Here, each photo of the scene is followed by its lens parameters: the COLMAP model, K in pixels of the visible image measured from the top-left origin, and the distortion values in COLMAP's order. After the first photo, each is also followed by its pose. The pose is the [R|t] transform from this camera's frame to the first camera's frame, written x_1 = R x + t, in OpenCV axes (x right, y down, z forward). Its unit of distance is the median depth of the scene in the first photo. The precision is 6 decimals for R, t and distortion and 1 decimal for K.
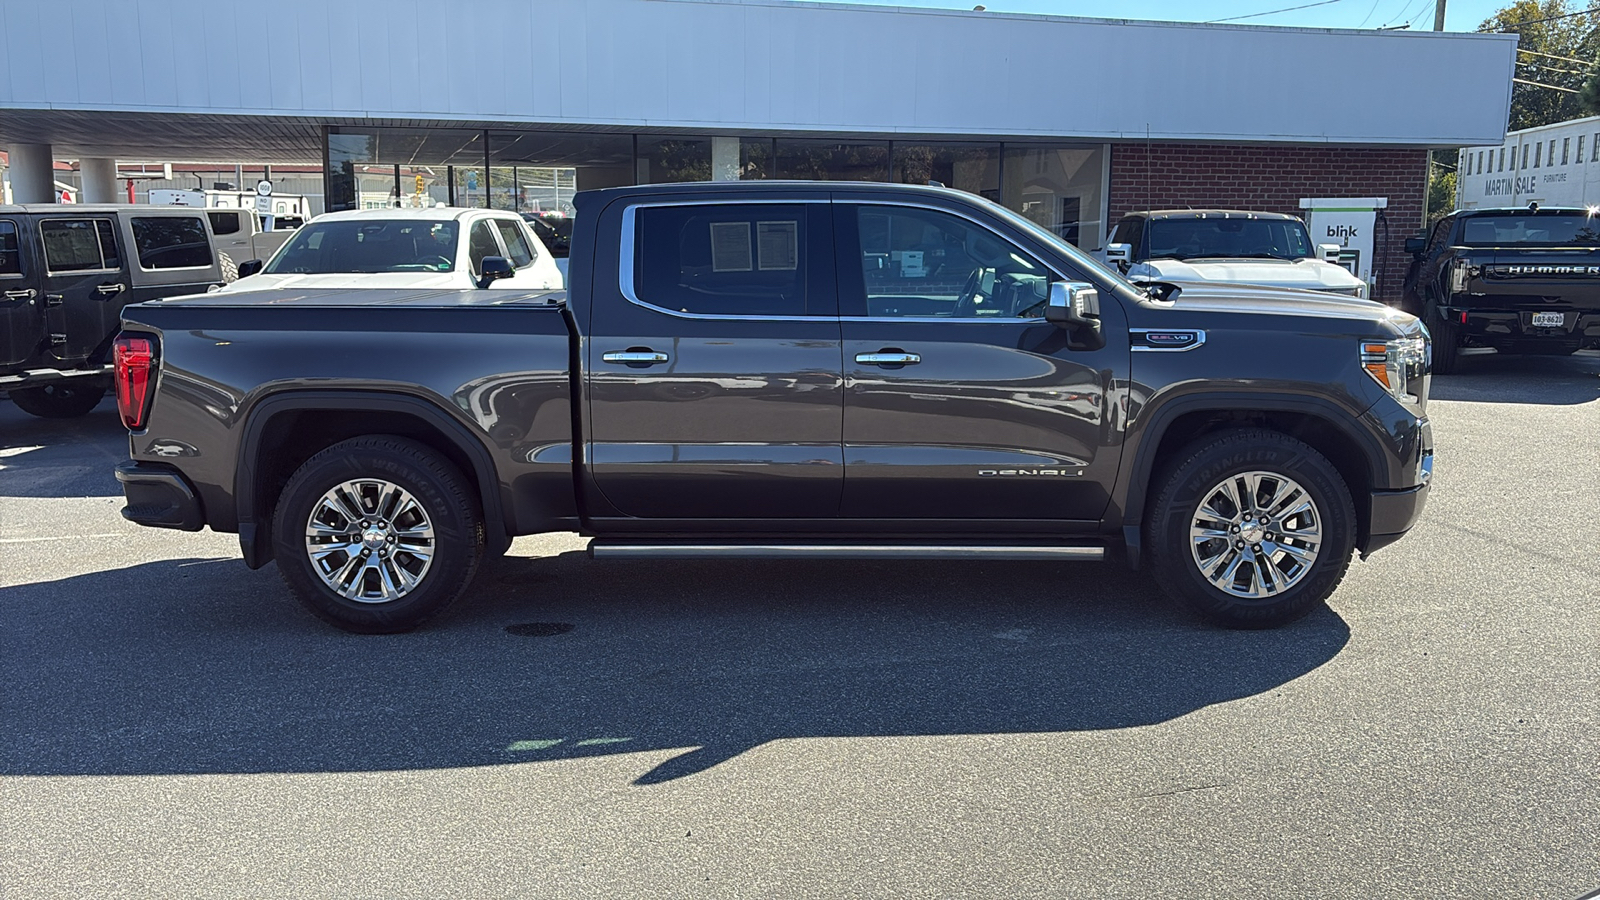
lens RADIAL K [[1419.4, 0, 781.5], [0, 1419.4, 448.2], [0, 0, 1]] dist [0.035126, -0.007216]
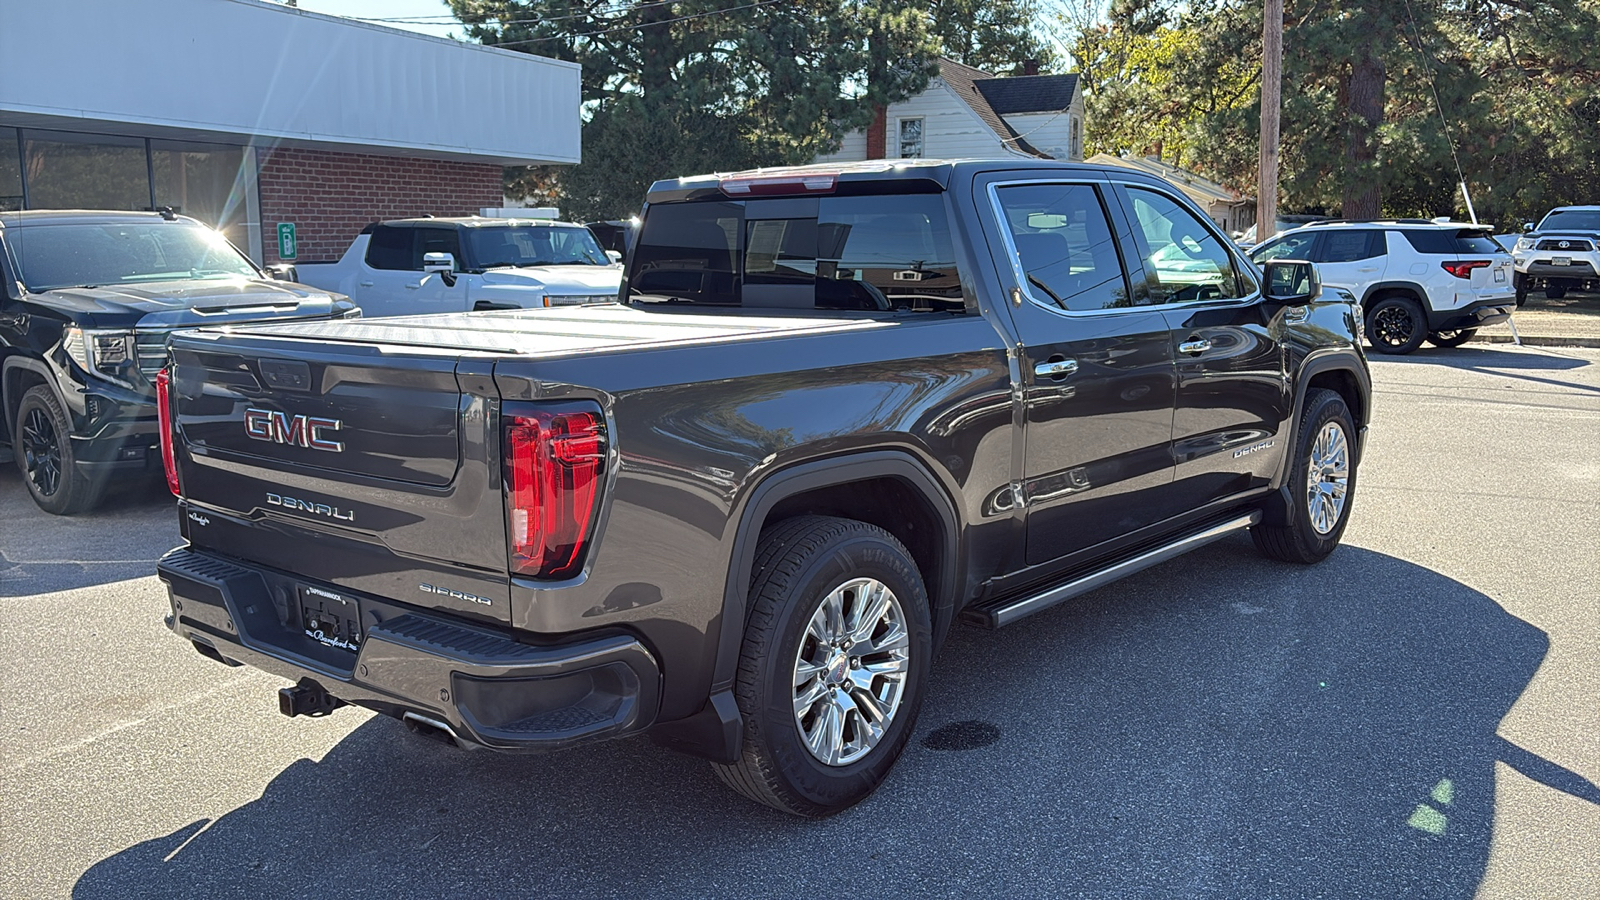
lens RADIAL K [[1401.0, 0, 782.3], [0, 1401.0, 451.8], [0, 0, 1]] dist [0.035938, -0.008764]
pose [[0.641079, -0.125965, 0.757067, -0.808051], [0.133991, 0.989659, 0.051202, -0.077304], [-0.755688, 0.068615, 0.651327, 0.584497]]
